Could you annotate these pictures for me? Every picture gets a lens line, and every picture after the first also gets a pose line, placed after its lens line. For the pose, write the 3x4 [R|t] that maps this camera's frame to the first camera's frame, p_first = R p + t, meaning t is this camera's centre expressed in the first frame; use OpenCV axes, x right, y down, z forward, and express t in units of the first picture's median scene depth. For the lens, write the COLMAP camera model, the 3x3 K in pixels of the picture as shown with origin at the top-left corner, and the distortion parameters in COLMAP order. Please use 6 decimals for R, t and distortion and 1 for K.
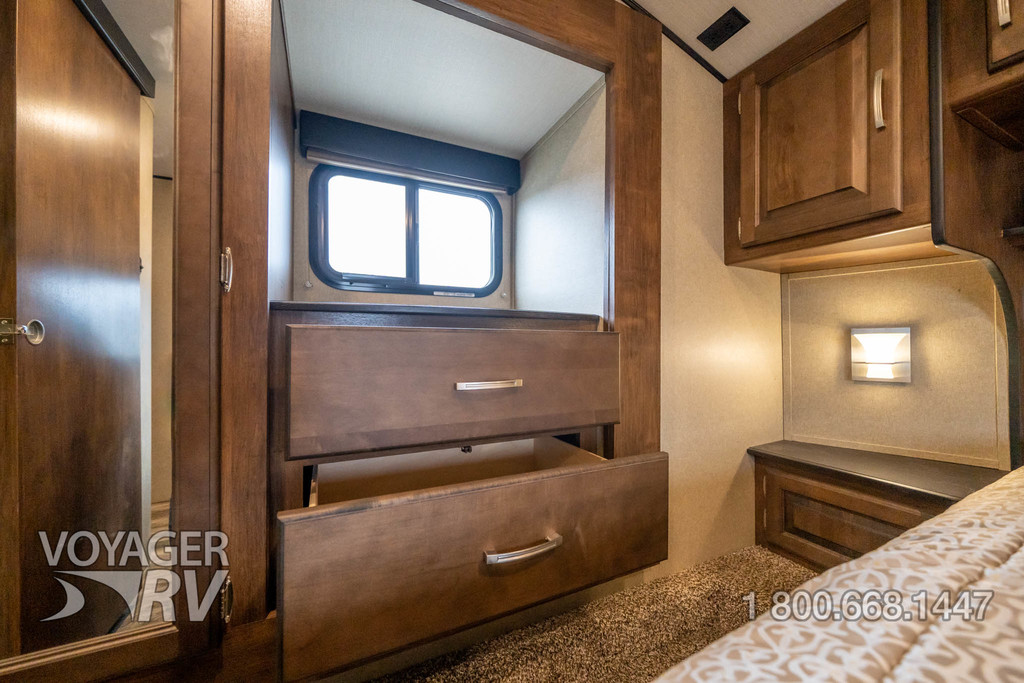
lens RADIAL K [[377.4, 0, 508.9], [0, 377.4, 340.6], [0, 0, 1]] dist [-0.000683, -0.000205]
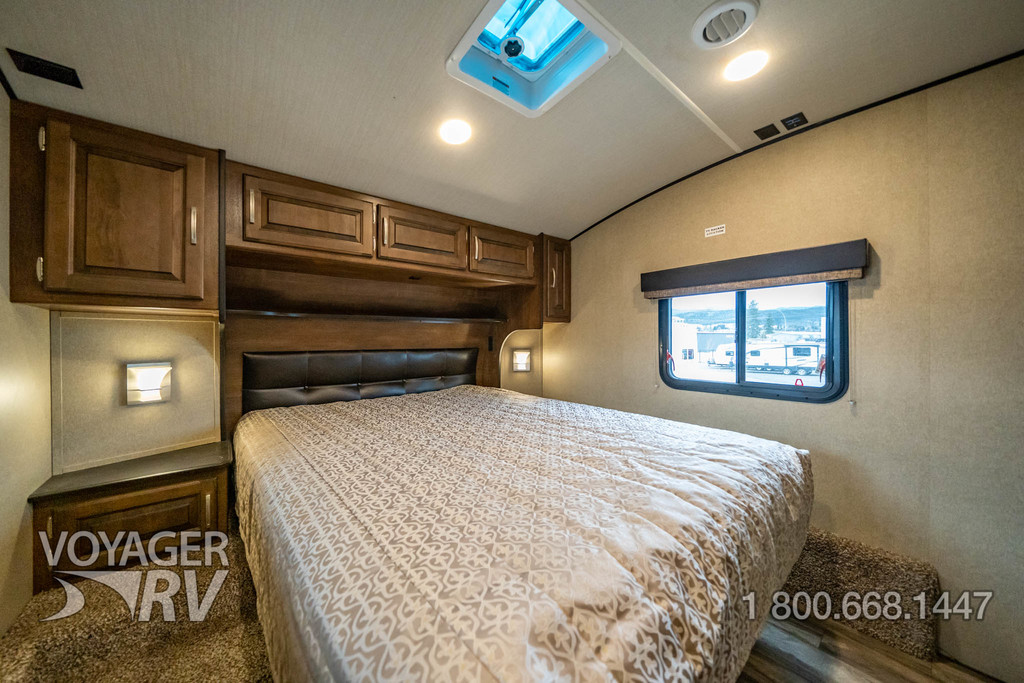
lens RADIAL K [[342.4, 0, 510.0], [0, 342.4, 341.3], [0, 0, 1]] dist [-0.000056, 0.000027]
pose [[-0.232895, 0.002726, 0.972498, -0.503744], [-0.012117, 0.999910, -0.005705, -0.119272], [-0.972426, -0.013112, -0.232841, 0.033926]]
